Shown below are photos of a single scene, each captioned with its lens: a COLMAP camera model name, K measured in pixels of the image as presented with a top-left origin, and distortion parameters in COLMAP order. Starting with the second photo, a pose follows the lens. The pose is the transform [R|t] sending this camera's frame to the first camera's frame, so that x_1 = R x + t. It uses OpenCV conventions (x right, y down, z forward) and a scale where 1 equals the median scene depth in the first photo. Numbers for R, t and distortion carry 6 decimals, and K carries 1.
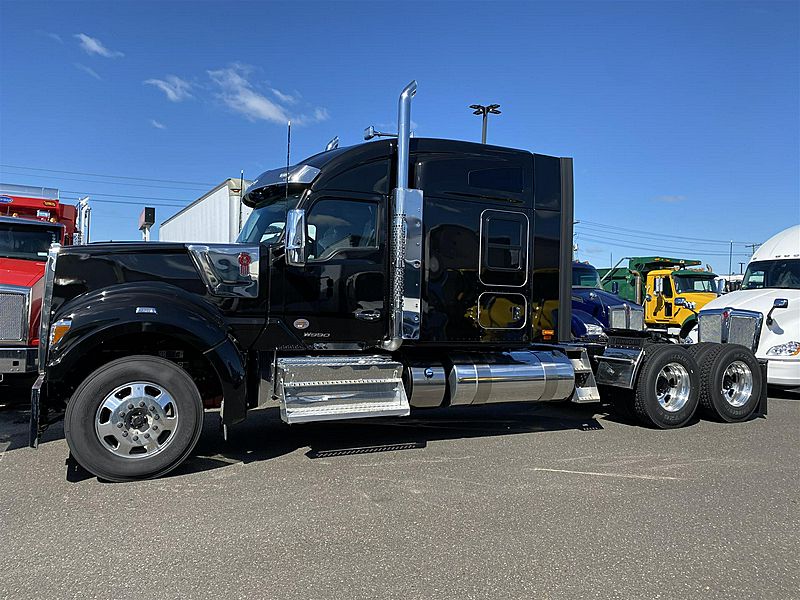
lens RADIAL K [[658.7, 0, 400.0], [0, 658.7, 300.0], [0, 0, 1]] dist [-0.009225, -0.005927]
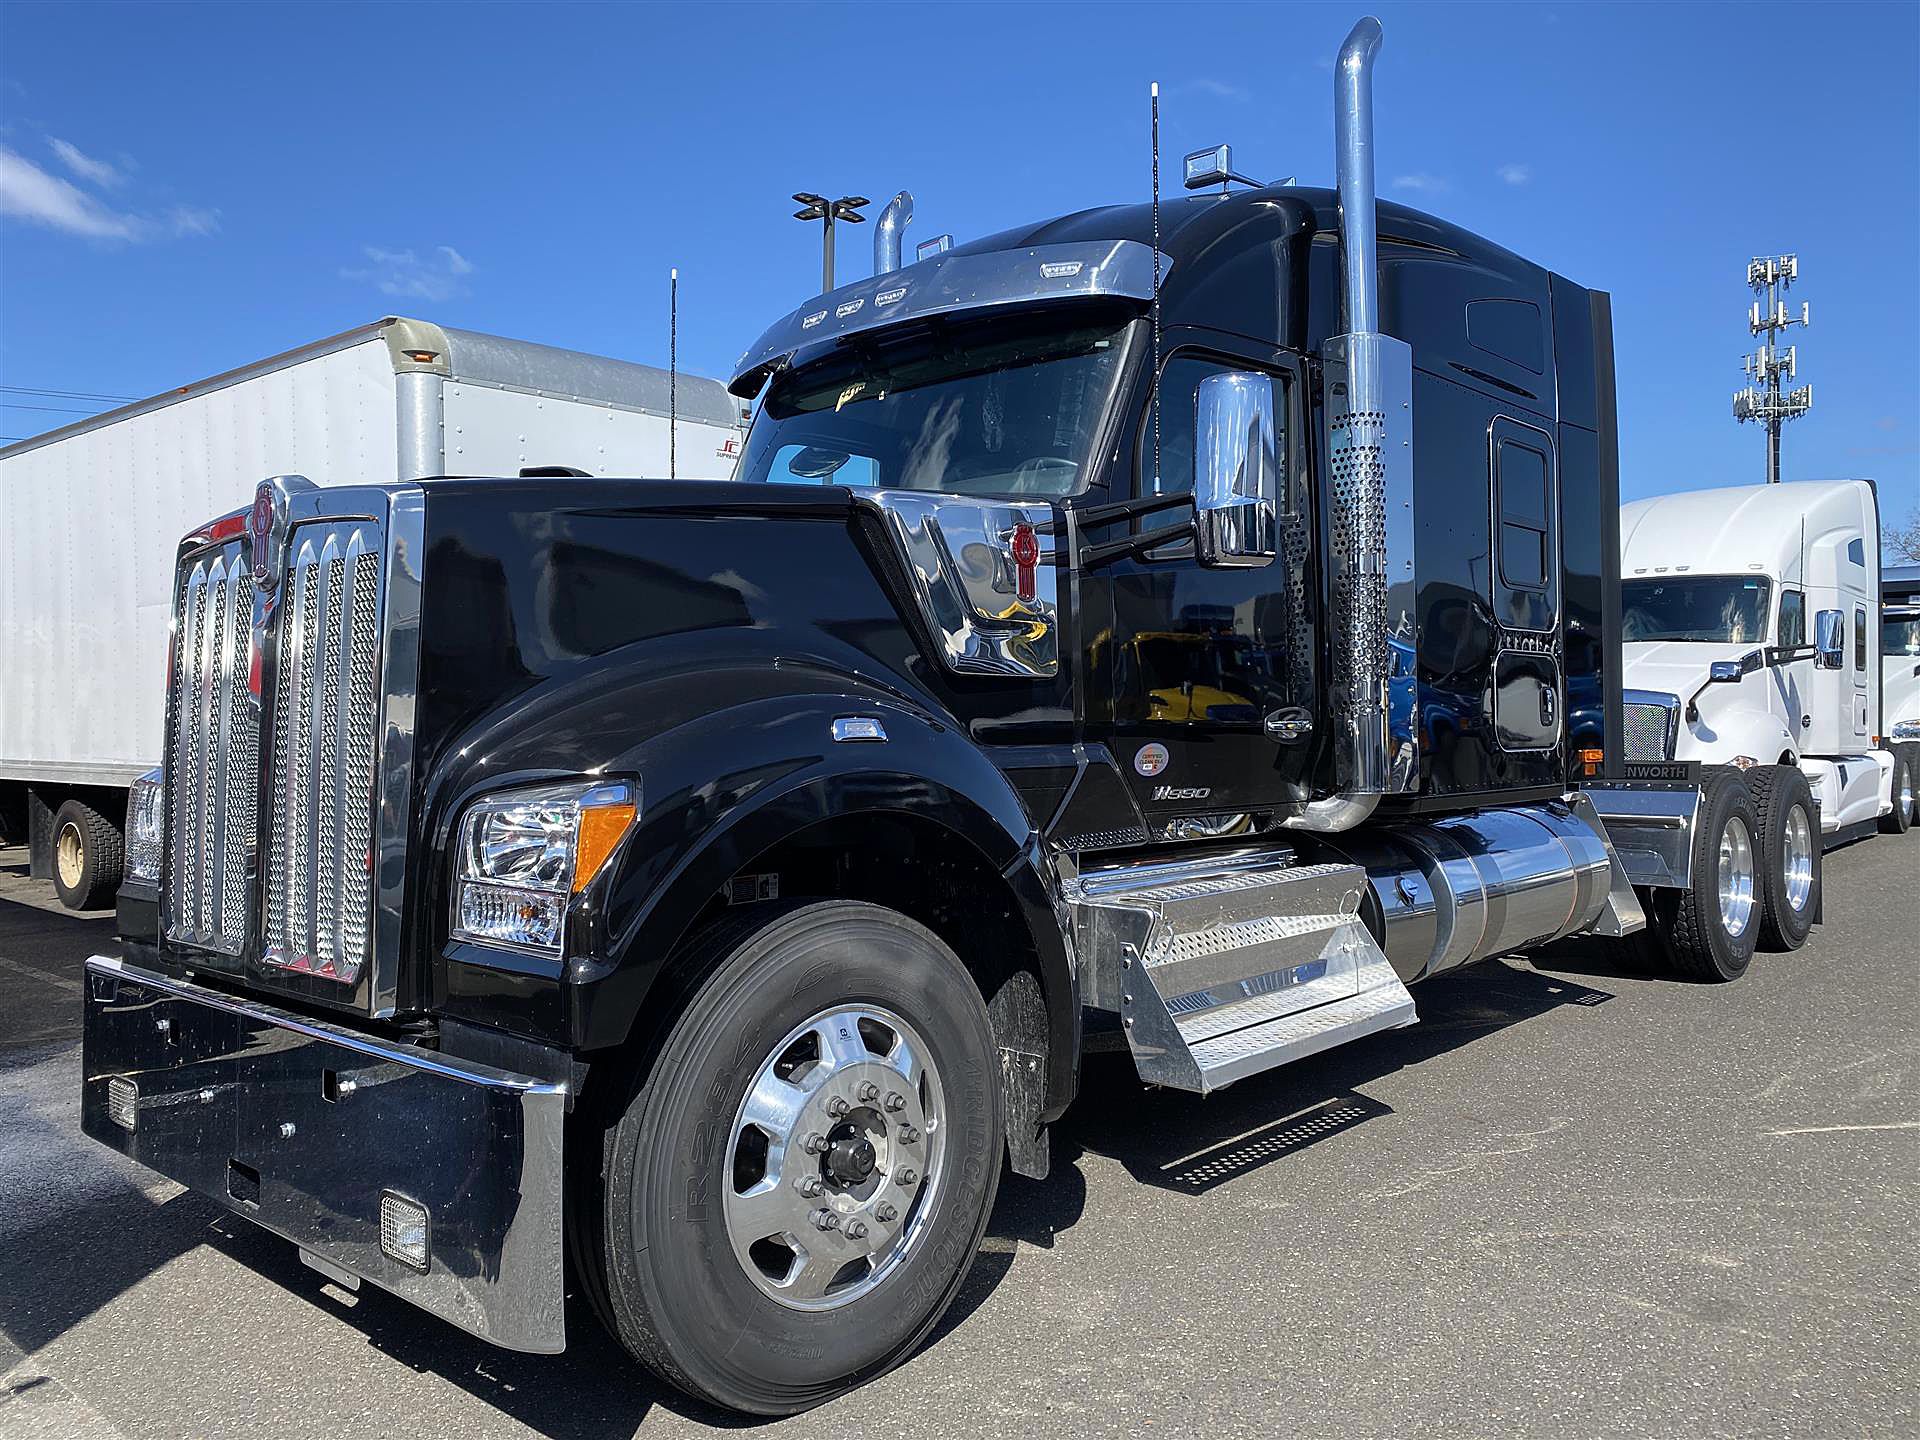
lens RADIAL K [[1556.7, 0, 961.9], [0, 1556.7, 689.1], [0, 0, 1]] dist [-0.036768, -0.001781]
pose [[0.934618, -0.025196, 0.354760, -0.466639], [0.025896, 0.999661, 0.002777, -0.000297], [-0.354710, 0.006592, 0.934953, 0.343763]]
